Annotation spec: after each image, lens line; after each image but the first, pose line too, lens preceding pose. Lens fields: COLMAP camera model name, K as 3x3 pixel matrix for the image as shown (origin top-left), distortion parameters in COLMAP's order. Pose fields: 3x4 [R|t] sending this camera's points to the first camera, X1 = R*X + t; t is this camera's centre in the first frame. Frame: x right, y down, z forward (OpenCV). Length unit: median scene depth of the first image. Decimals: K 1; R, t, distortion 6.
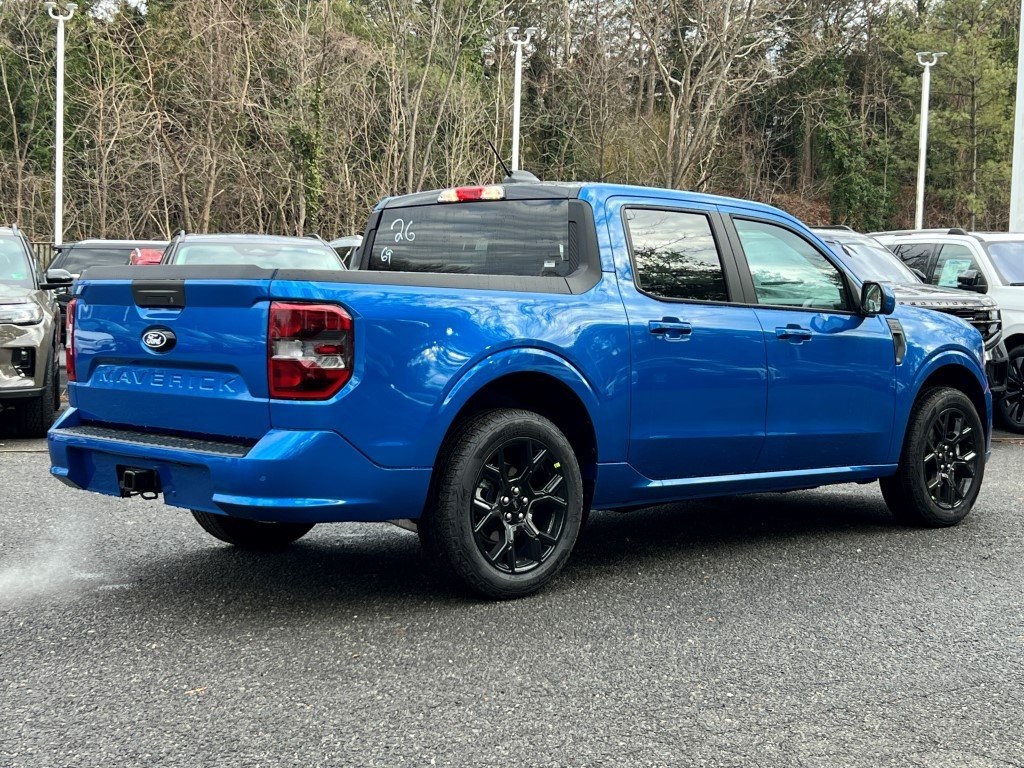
lens RADIAL K [[1580.0, 0, 514.1], [0, 1580.0, 378.4], [0, 0, 1]] dist [0.289464, 0.000000]
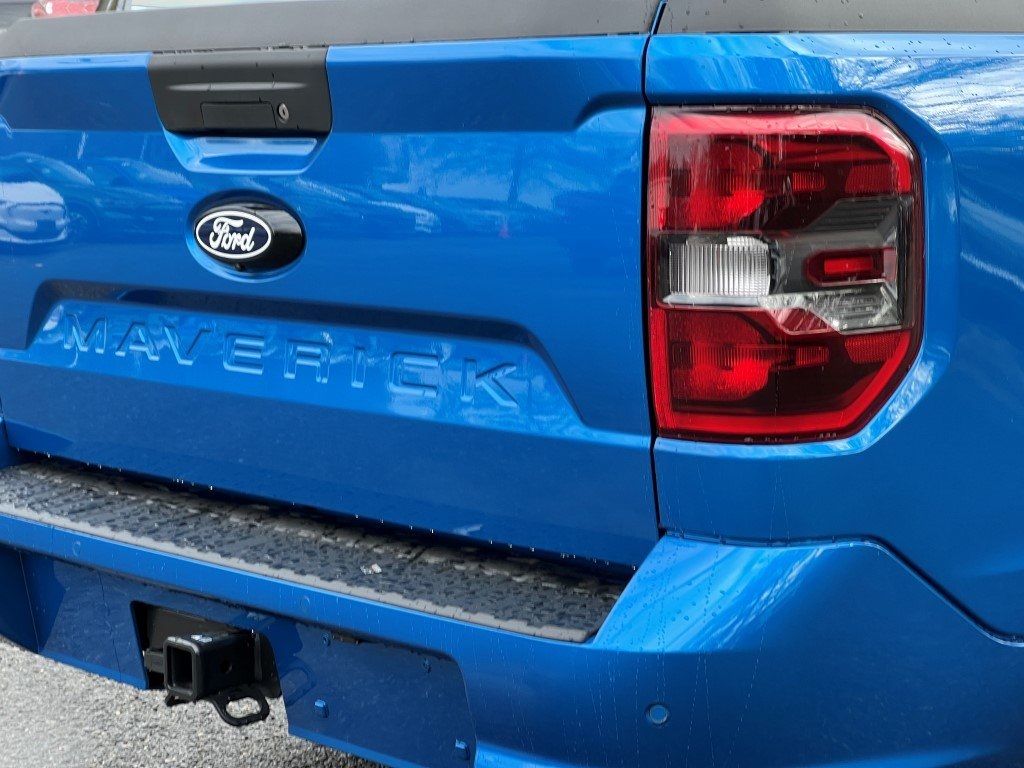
lens RADIAL K [[2293.0, 0, 511.9], [0, 2293.0, 387.8], [0, 0, 1]] dist [0.448035, 0.000000]
pose [[0.999290, -0.029945, -0.022871, -0.168593], [0.031751, 0.996028, 0.083191, -0.033029], [0.020289, -0.083859, 0.996271, 0.562208]]
